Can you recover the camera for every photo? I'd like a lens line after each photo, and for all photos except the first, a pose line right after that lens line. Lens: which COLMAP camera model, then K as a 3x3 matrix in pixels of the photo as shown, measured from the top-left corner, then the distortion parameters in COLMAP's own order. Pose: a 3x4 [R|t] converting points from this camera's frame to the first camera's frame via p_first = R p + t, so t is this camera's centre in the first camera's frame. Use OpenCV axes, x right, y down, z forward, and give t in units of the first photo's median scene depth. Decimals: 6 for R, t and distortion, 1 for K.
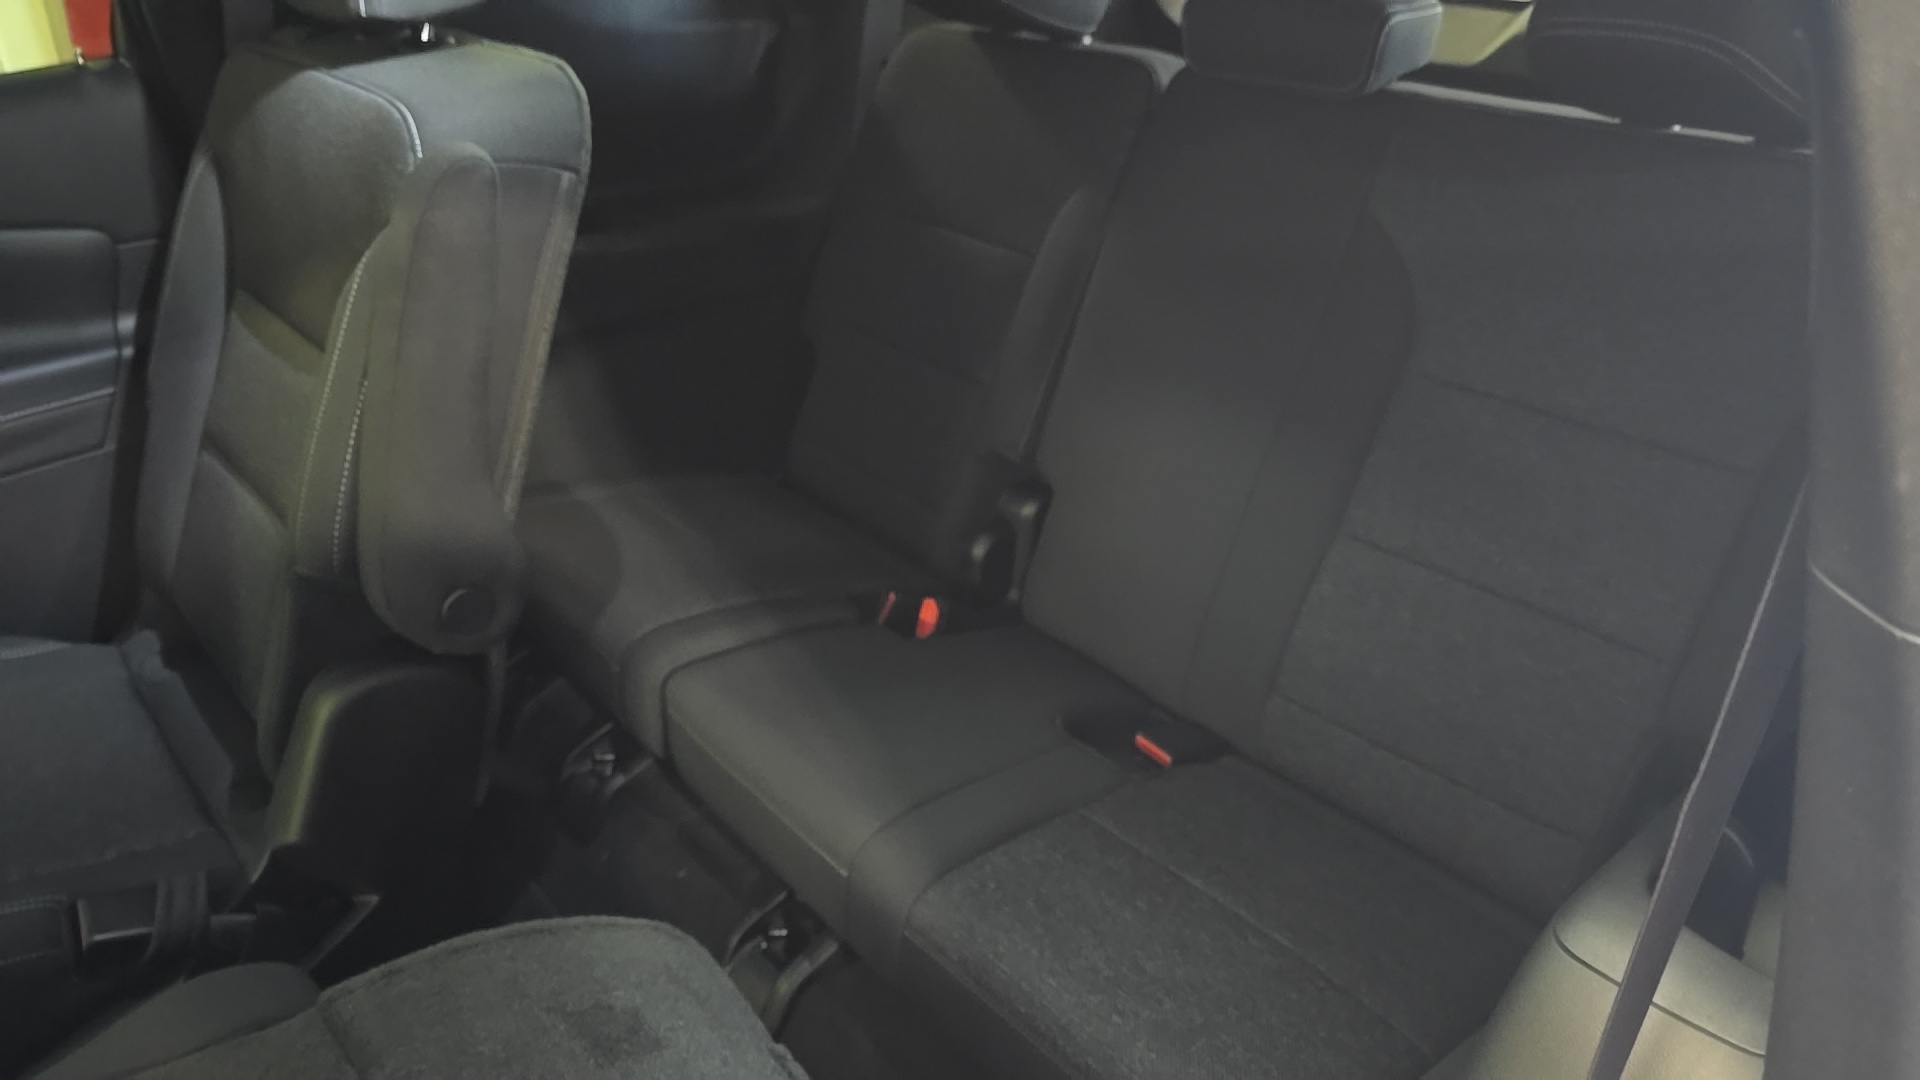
lens RADIAL K [[1327.5, 0, 965.2], [0, 1327.5, 538.1], [0, 0, 1]] dist [0.056788, -0.063133]
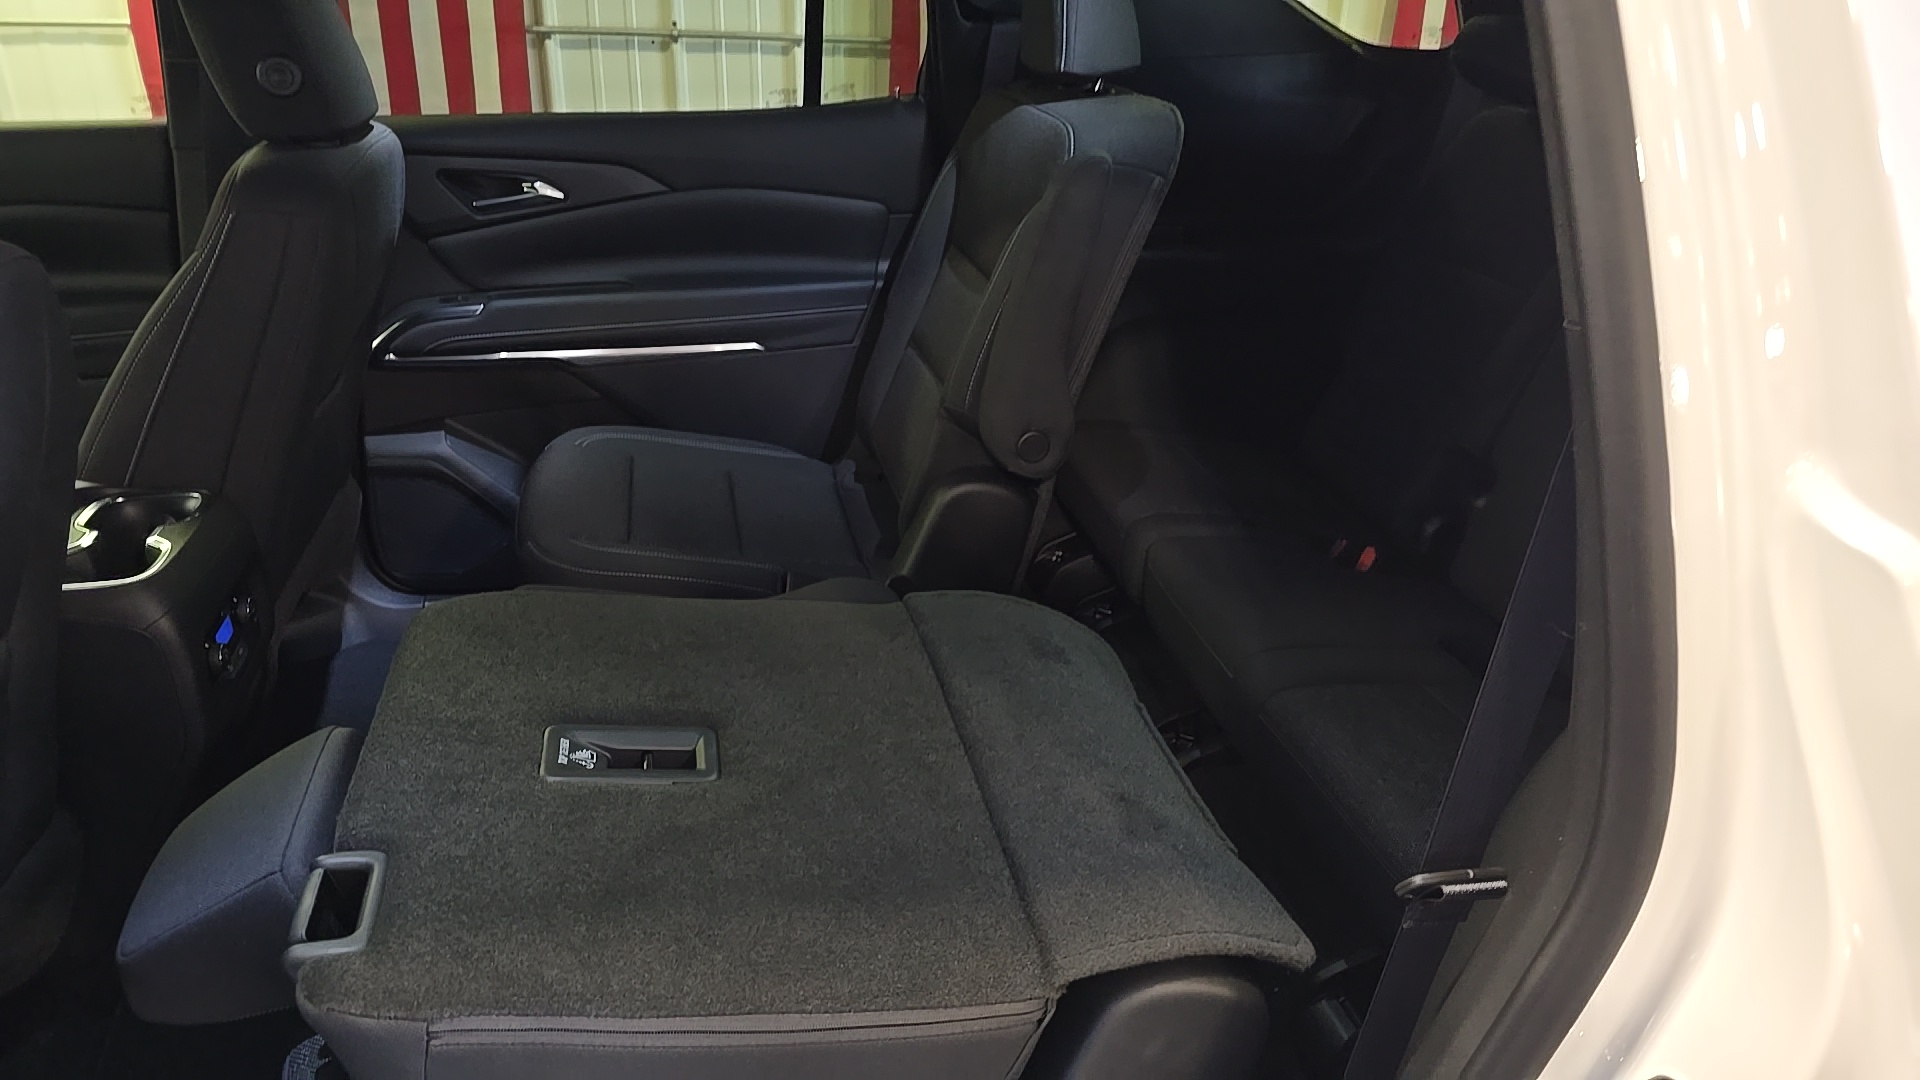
lens RADIAL K [[1283.6, 0, 964.6], [0, 1283.6, 537.2], [0, 0, 1]] dist [0.050895, -0.054820]
pose [[0.879378, 0.203723, -0.430339, 0.178200], [-0.227570, 0.973753, -0.004053, 0.145917], [0.418218, 0.101496, 0.902658, -0.297670]]
